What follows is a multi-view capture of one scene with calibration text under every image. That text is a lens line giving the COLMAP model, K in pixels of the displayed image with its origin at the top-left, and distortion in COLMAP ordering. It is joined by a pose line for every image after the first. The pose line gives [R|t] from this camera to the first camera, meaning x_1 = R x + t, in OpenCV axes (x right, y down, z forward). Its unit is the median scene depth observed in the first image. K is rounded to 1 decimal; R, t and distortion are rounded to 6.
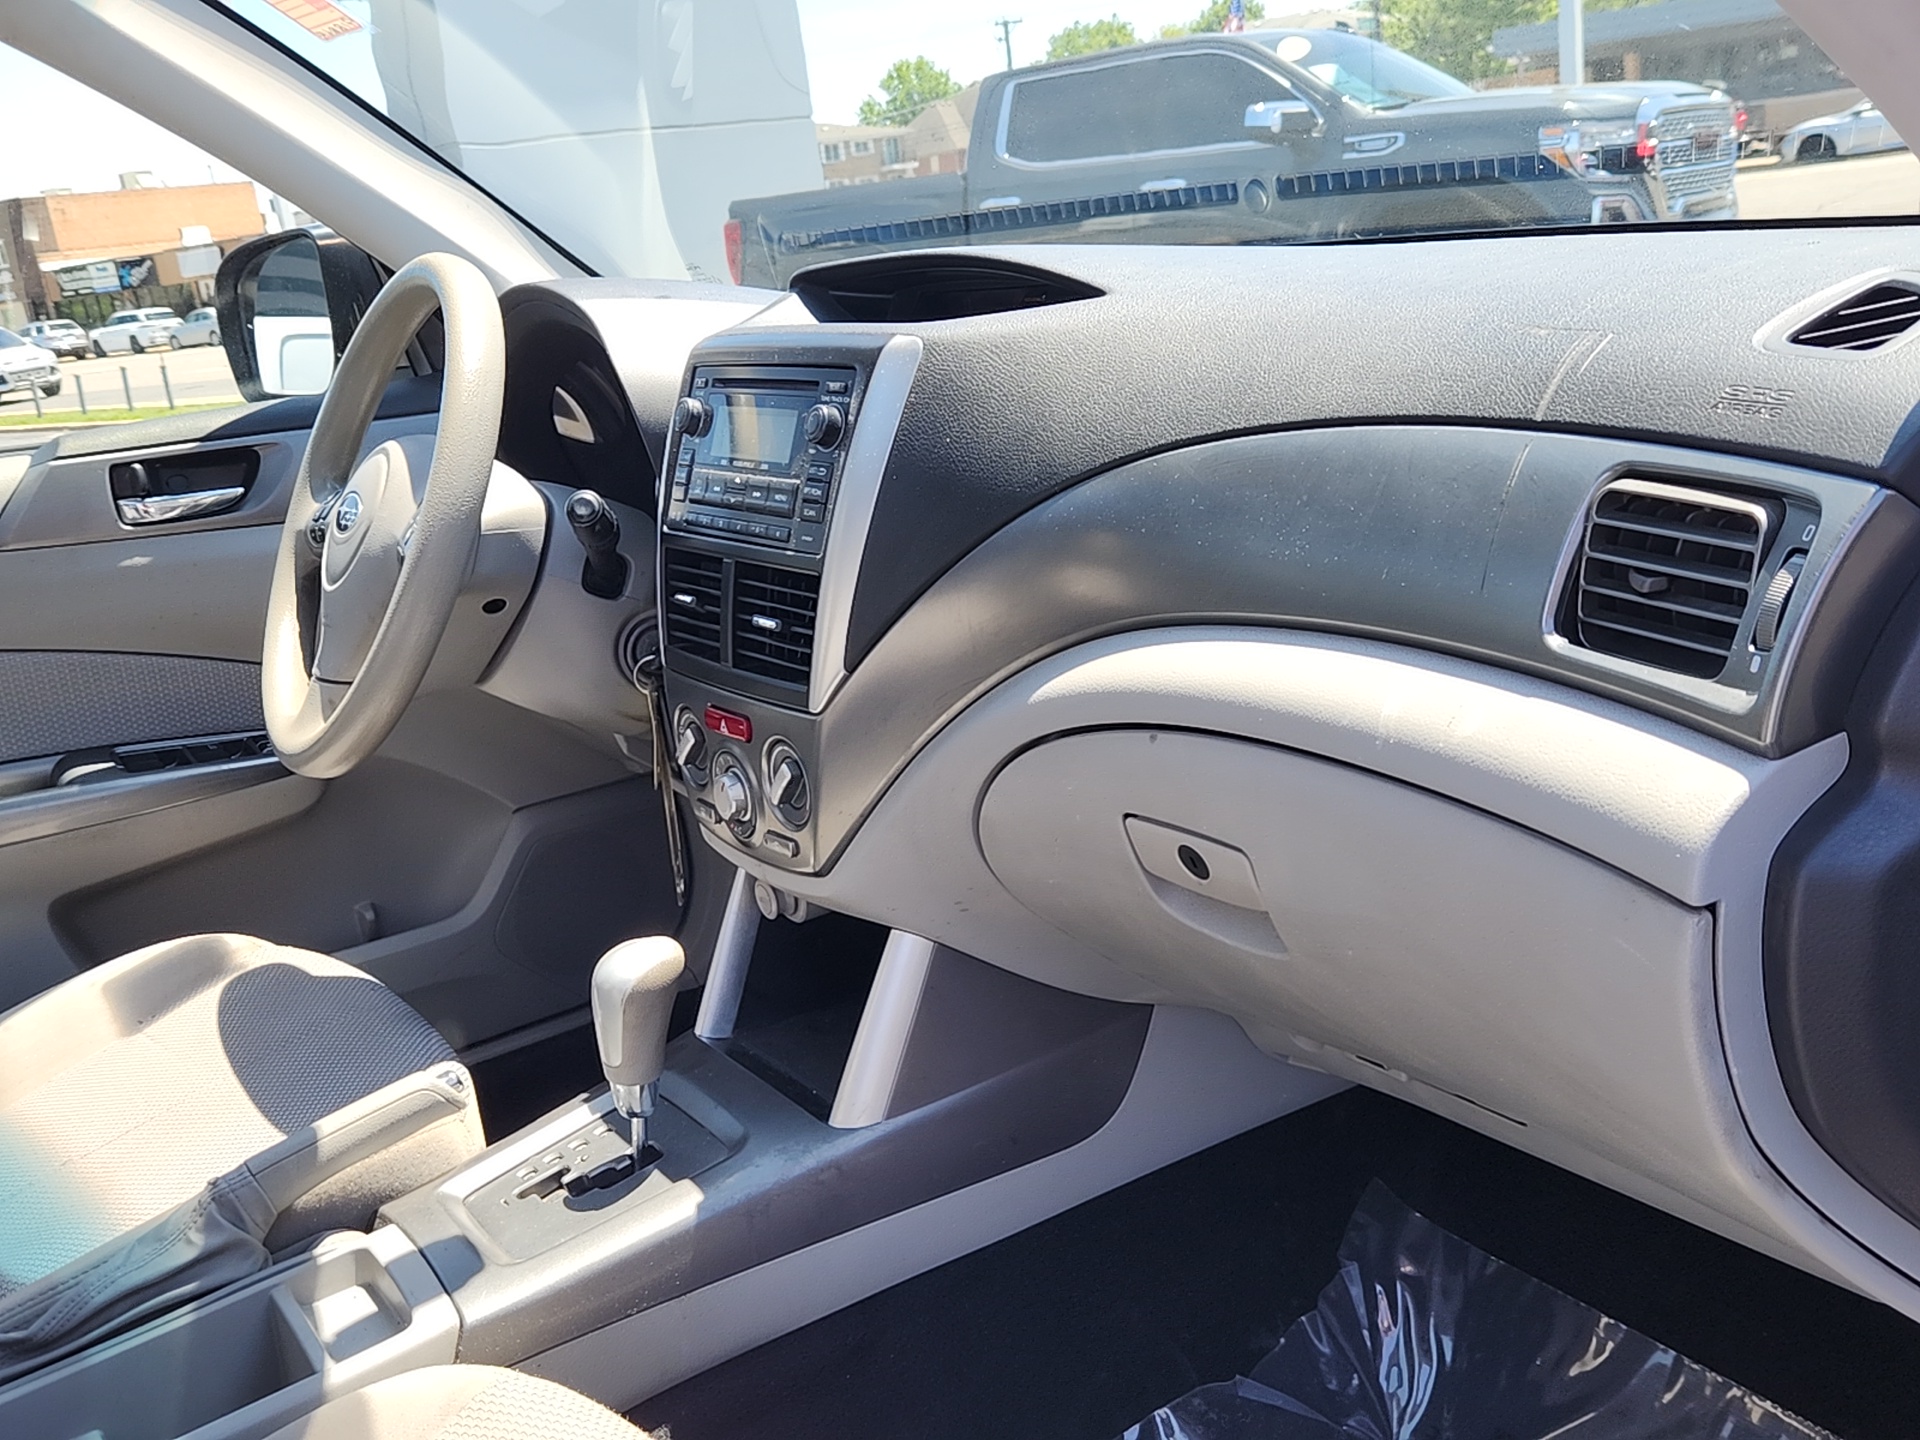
lens RADIAL K [[1804.8, 0, 928.8], [0, 1804.8, 695.6], [0, 0, 1]] dist [0.099140, -0.159263]
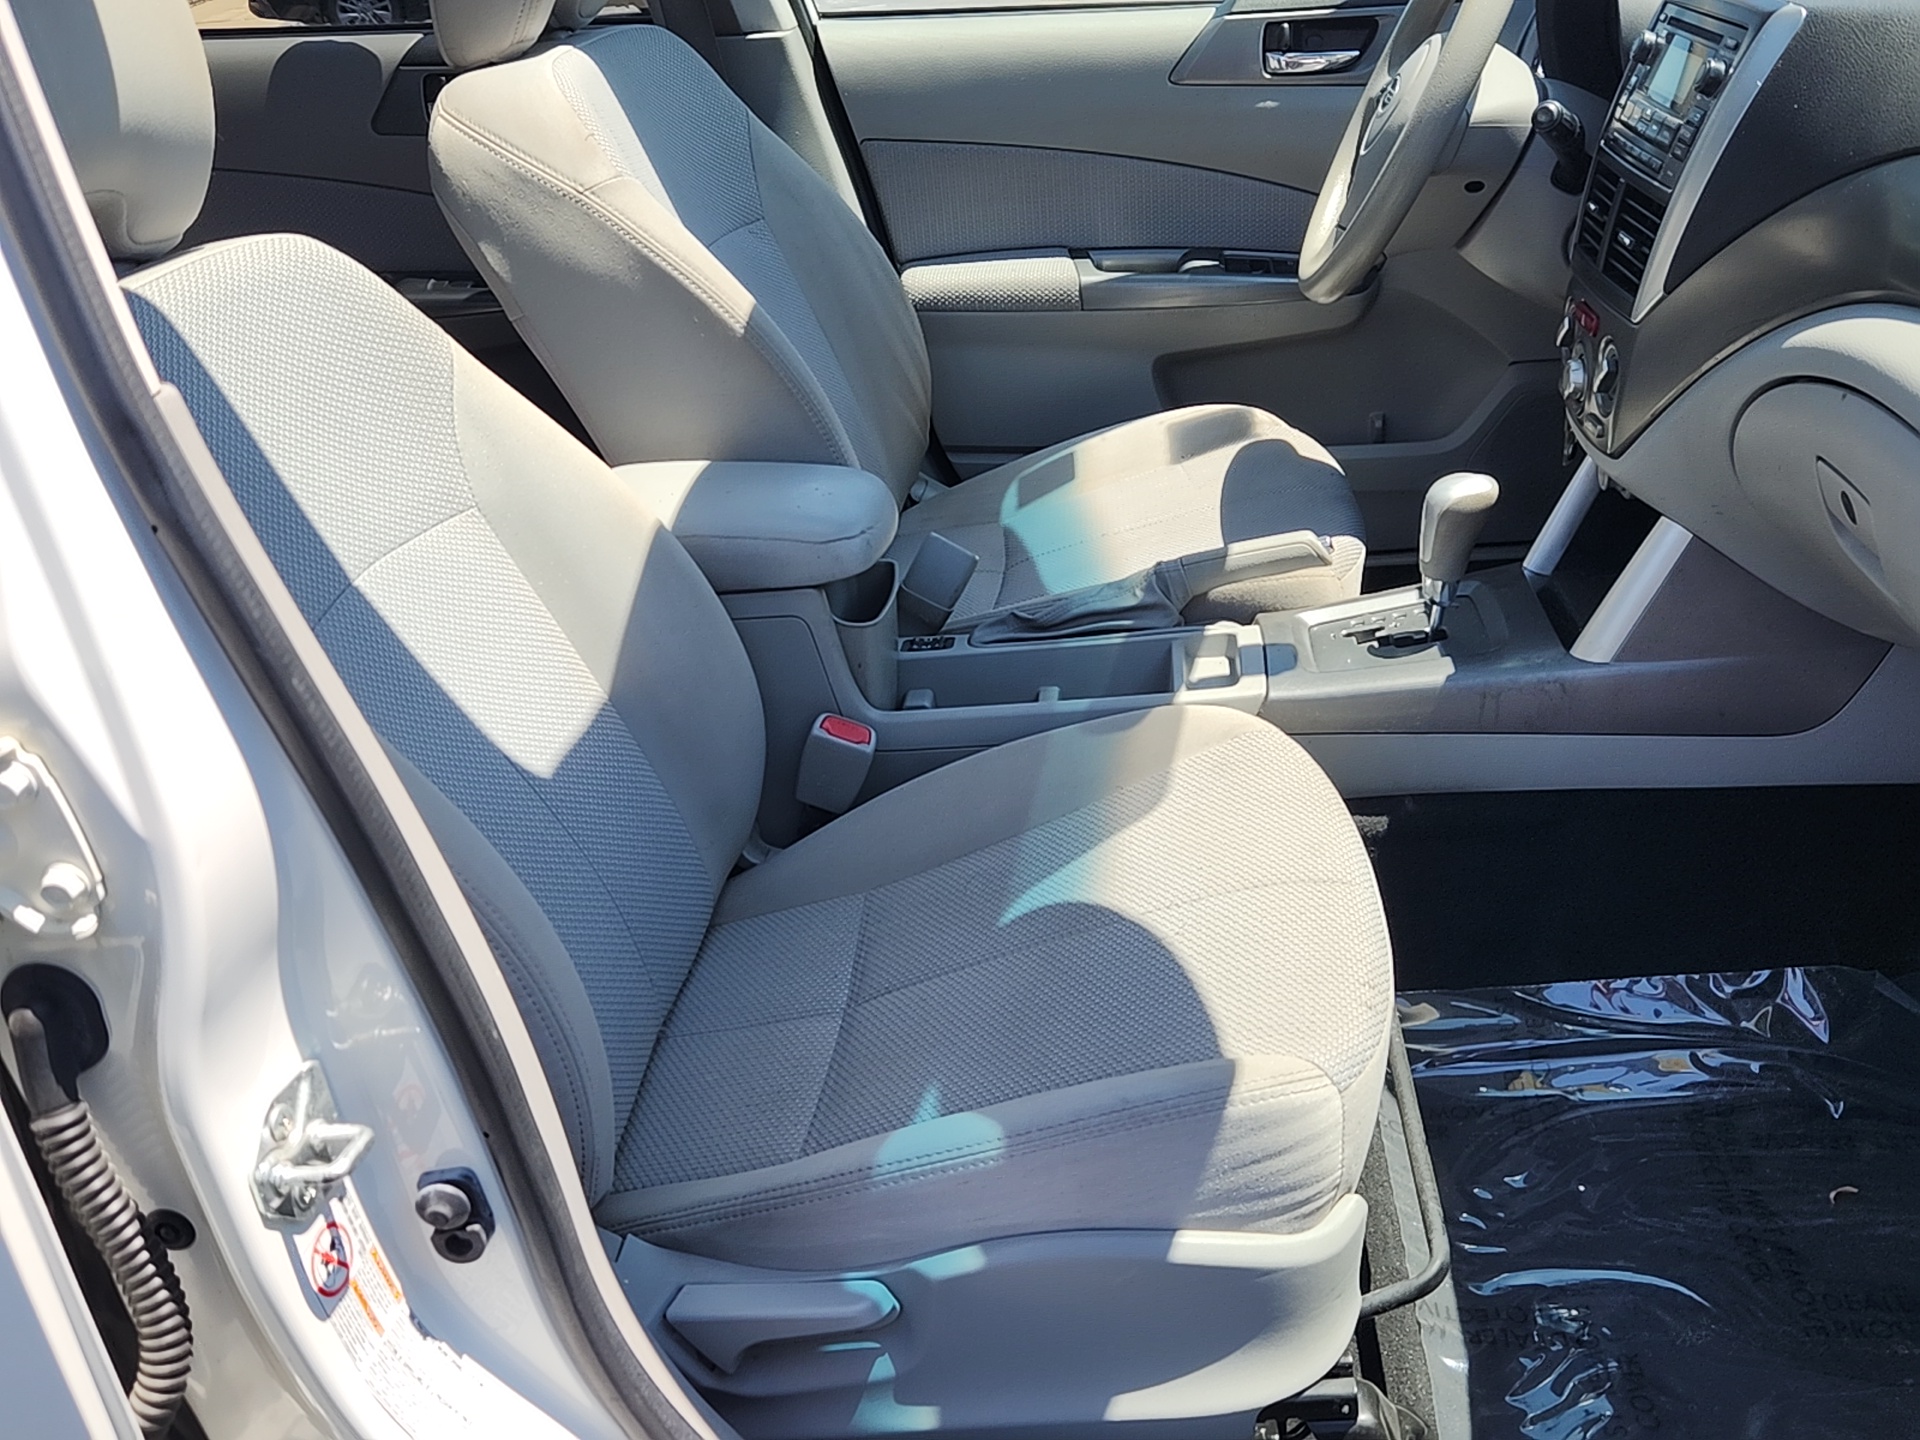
lens RADIAL K [[1804.8, 0, 928.8], [0, 1804.8, 695.6], [0, 0, 1]] dist [0.099140, -0.159263]
pose [[0.763847, 0.316287, -0.562583, 0.322301], [-0.165076, 0.938435, 0.303461, -0.046327], [0.623929, -0.138929, 0.769033, -0.255392]]
